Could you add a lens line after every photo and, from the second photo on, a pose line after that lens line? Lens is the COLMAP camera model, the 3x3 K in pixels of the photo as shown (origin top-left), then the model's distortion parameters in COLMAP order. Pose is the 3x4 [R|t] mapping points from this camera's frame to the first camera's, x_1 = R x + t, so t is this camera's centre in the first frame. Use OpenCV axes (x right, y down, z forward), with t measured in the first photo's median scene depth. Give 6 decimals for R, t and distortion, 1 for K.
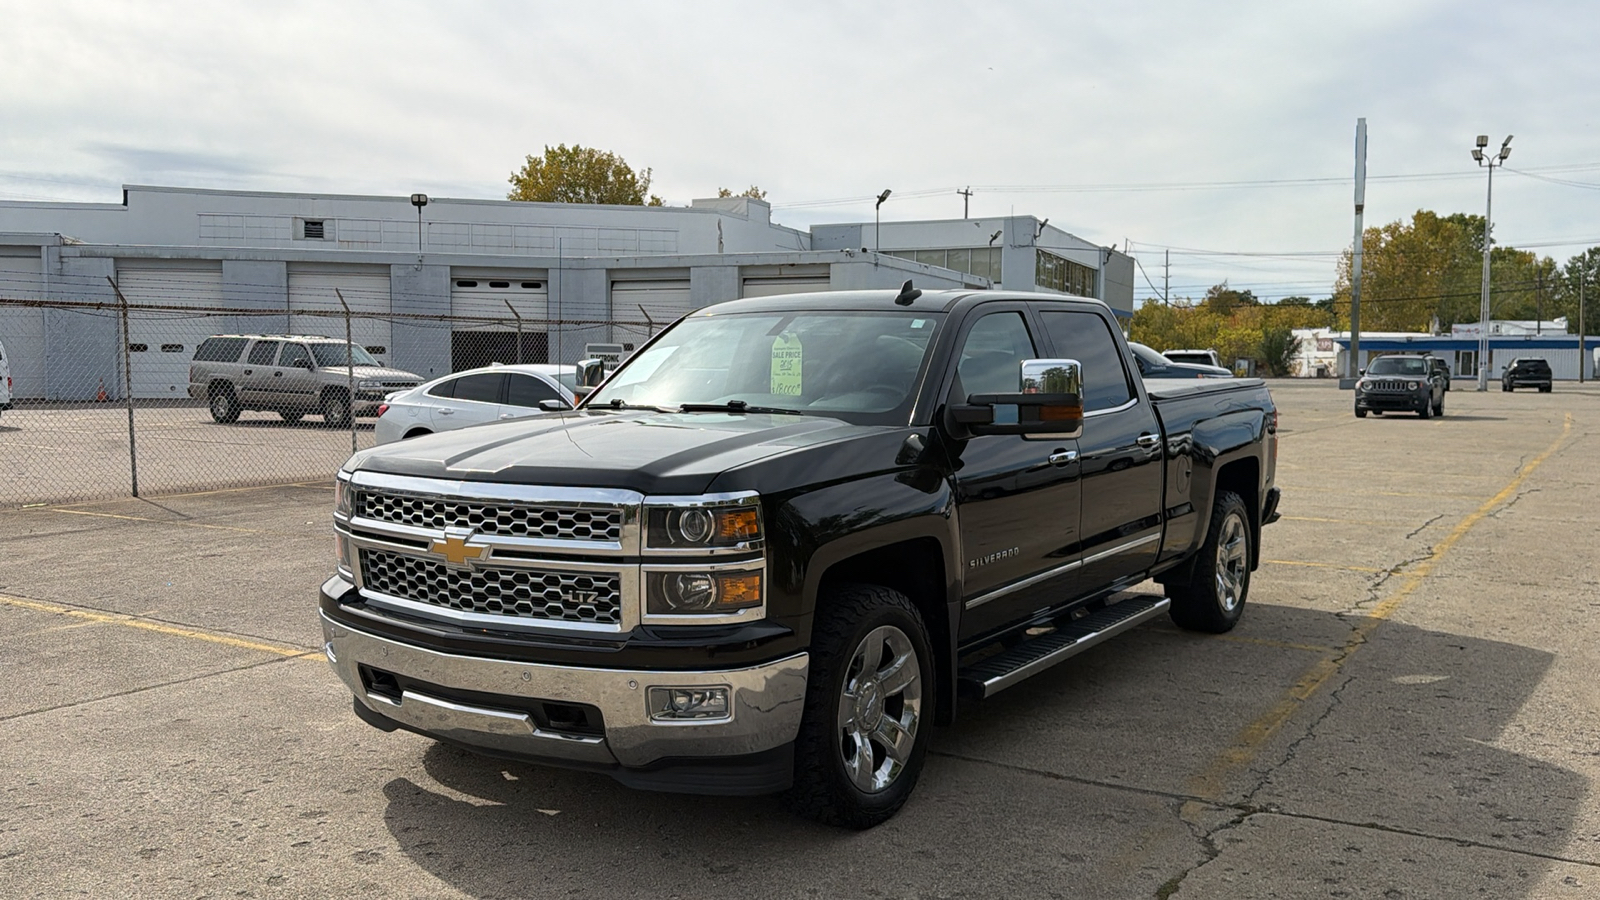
lens RADIAL K [[1356.7, 0, 800.0], [0, 1356.7, 450.0], [0, 0, 1]] dist [0.086418, -0.149913]
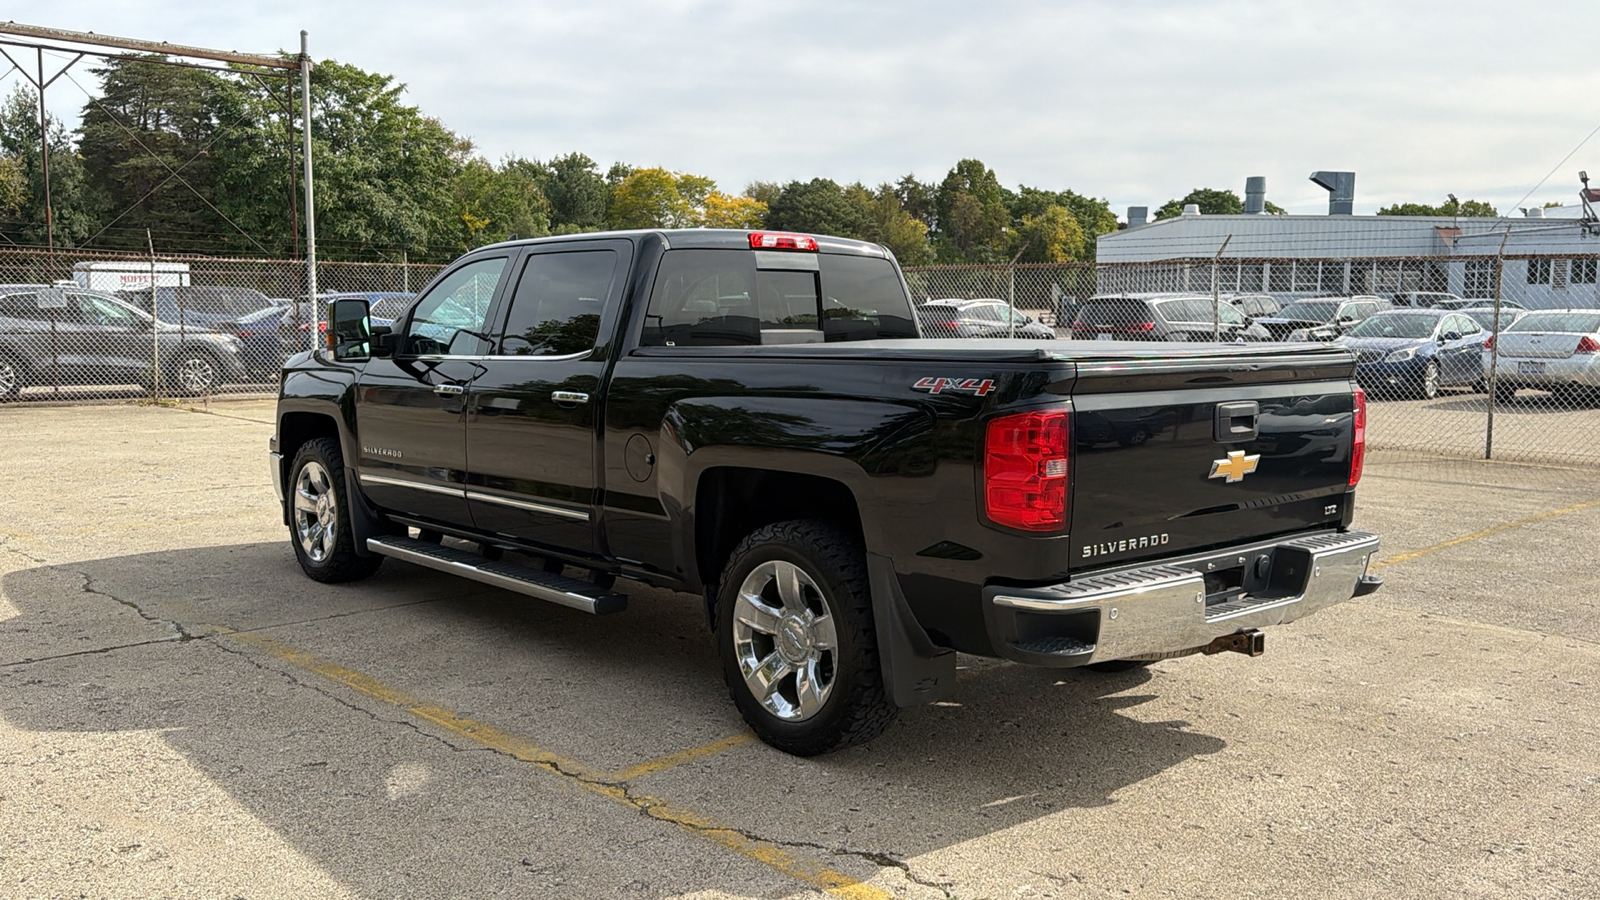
lens RADIAL K [[1376.7, 0, 802.0], [0, 1376.7, 467.8], [0, 0, 1]] dist [0.144457, -0.277685]
pose [[-0.251274, 0.106840, -0.962001, 0.240726], [-0.073493, 0.988914, 0.129025, -0.019760], [0.965122, 0.103121, -0.240636, 0.308244]]
